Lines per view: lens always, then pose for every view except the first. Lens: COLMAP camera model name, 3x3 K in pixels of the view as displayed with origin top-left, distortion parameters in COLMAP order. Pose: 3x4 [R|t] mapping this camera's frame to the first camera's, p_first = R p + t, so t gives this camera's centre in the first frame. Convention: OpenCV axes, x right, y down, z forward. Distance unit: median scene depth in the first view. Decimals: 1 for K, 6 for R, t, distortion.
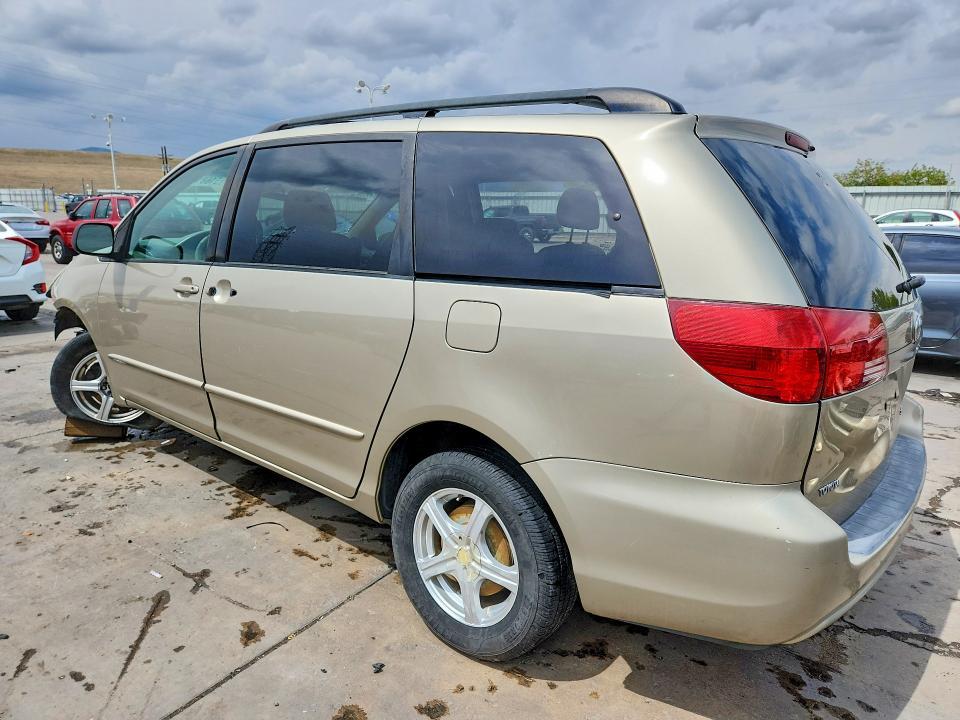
lens RADIAL K [[748.5, 0, 480.0], [0, 748.5, 360.0], [0, 0, 1]] dist [-0.001980, -0.010695]
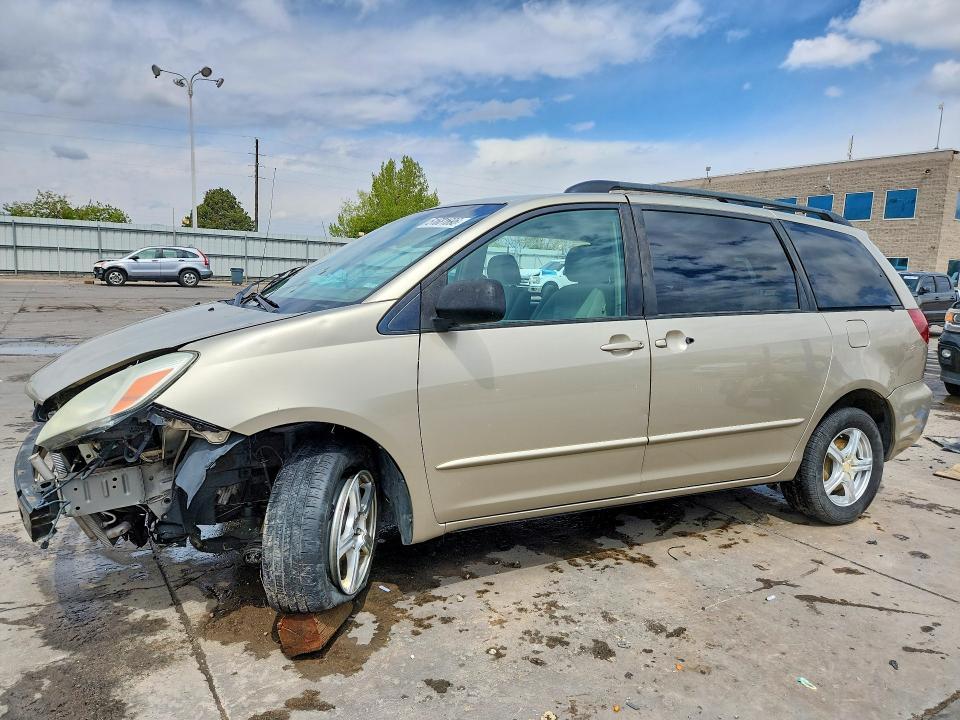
lens RADIAL K [[763.6, 0, 480.0], [0, 763.6, 360.0], [0, 0, 1]] dist [0.072549, -0.076009]
pose [[0.261798, -0.116459, 0.958071, -1.406149], [0.154942, 0.984888, 0.077380, -0.185450], [-0.952604, 0.128188, 0.275886, 0.927601]]
